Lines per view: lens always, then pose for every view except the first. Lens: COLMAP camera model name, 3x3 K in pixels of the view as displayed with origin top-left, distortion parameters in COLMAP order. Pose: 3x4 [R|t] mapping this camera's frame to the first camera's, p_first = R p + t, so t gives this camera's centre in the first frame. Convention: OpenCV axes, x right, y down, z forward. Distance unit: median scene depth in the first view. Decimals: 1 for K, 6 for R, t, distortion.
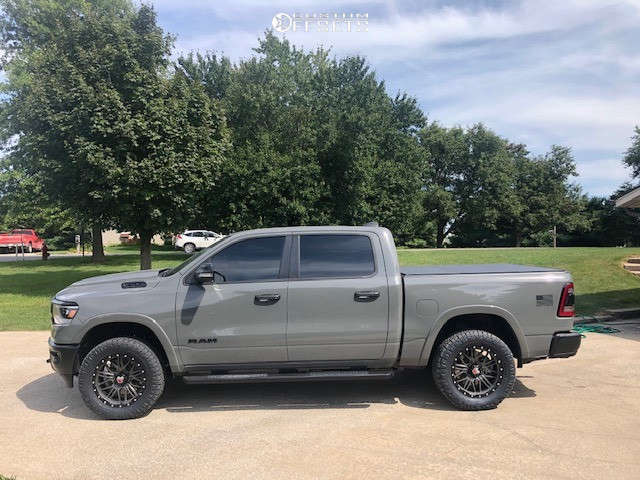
lens RADIAL K [[511.0, 0, 320.5], [0, 511.0, 240.5], [0, 0, 1]] dist [0.031215, -0.032445]
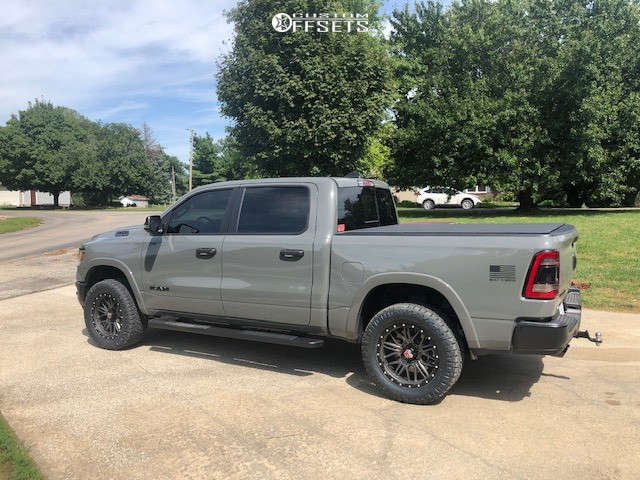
lens RADIAL K [[511.0, 0, 319.9], [0, 511.0, 242.9], [0, 0, 1]] dist [0.031215, -0.032445]
pose [[0.862207, 0.039075, -0.505046, 0.232027], [0.005617, 0.996222, 0.086667, 0.004213], [0.506525, -0.077561, 0.858730, 0.102600]]
